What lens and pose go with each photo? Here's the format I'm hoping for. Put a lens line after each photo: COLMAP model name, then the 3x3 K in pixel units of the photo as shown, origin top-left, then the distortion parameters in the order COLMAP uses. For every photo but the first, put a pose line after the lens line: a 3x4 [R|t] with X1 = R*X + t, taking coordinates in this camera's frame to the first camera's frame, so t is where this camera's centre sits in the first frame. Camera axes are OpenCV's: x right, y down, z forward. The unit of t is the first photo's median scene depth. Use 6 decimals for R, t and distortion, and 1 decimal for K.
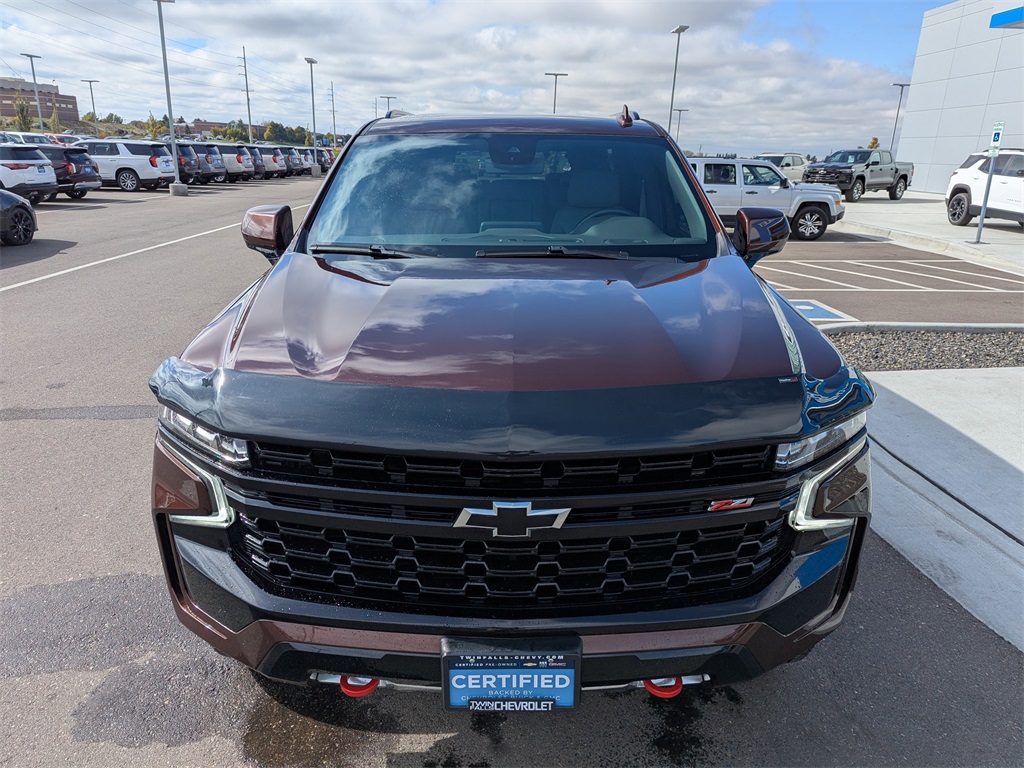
lens RADIAL K [[732.2, 0, 517.8], [0, 732.2, 373.3], [0, 0, 1]] dist [0.034778, -0.021668]
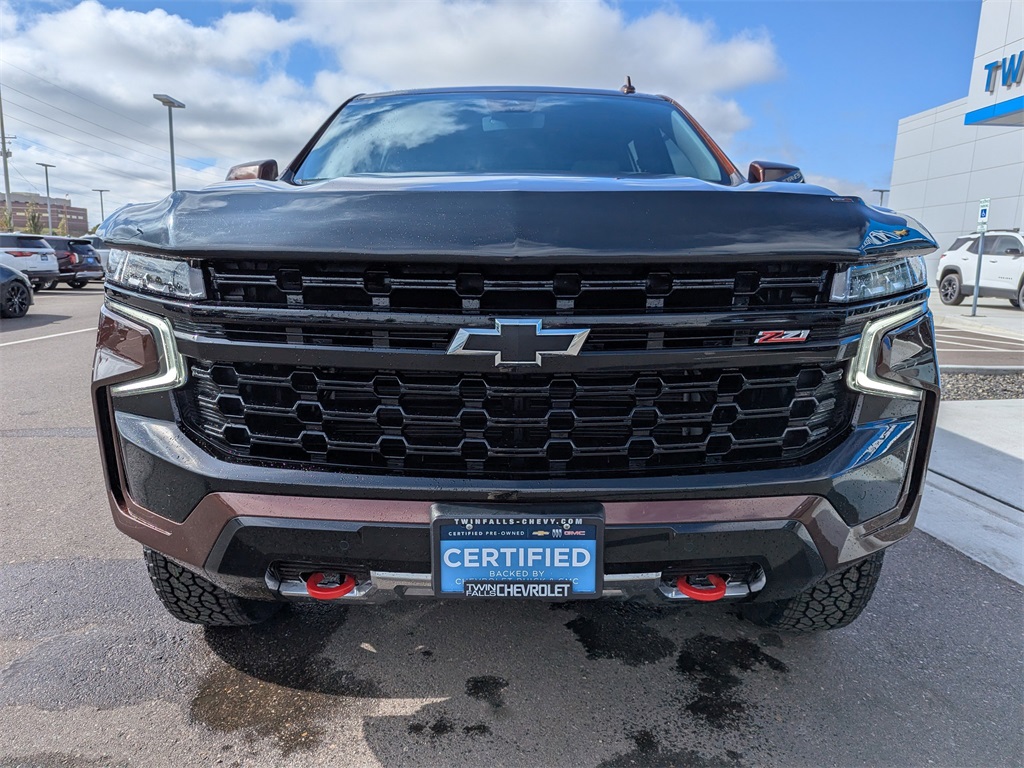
lens RADIAL K [[732.2, 0, 512.0], [0, 732.2, 384.0], [0, 0, 1]] dist [0.035050, -0.027875]
pose [[0.999998, -0.001957, 0.000035, -0.014039], [0.001945, 0.991771, -0.128008, 0.320434], [0.000216, 0.128008, 0.991773, 0.173783]]
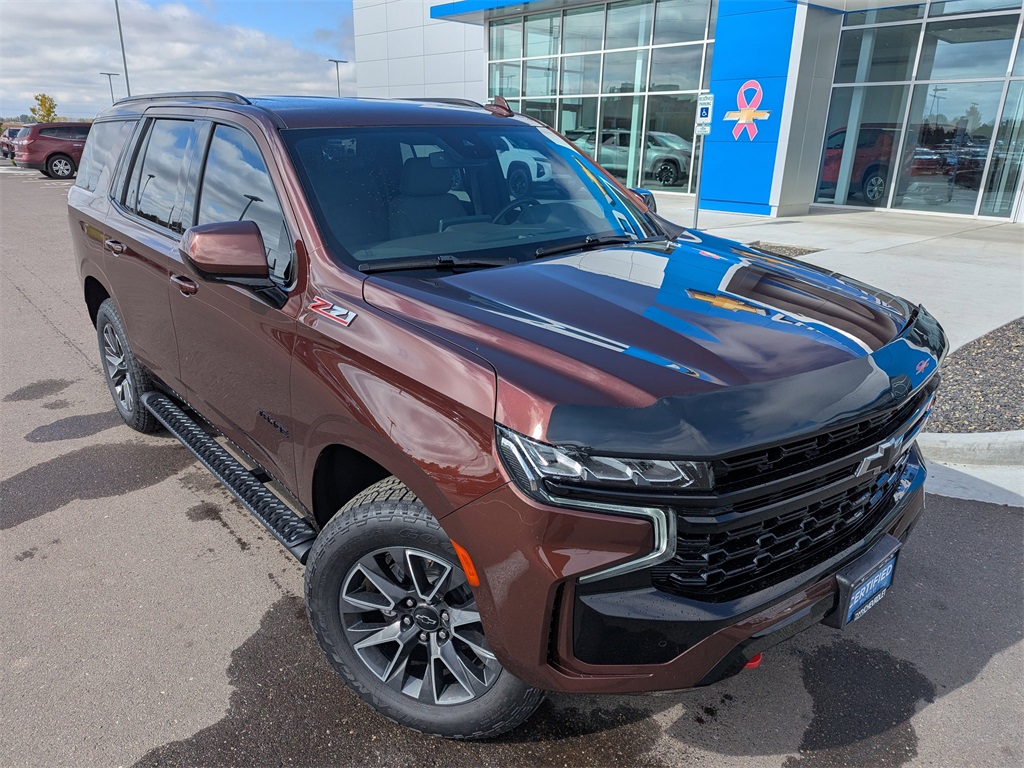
lens RADIAL K [[732.2, 0, 512.0], [0, 732.2, 384.0], [0, 0, 1]] dist [0.035050, -0.027875]
pose [[0.759474, -0.224097, 0.610721, -1.109764], [0.193956, 0.974100, 0.116236, -0.171033], [-0.620951, 0.030175, 0.783268, 0.375789]]
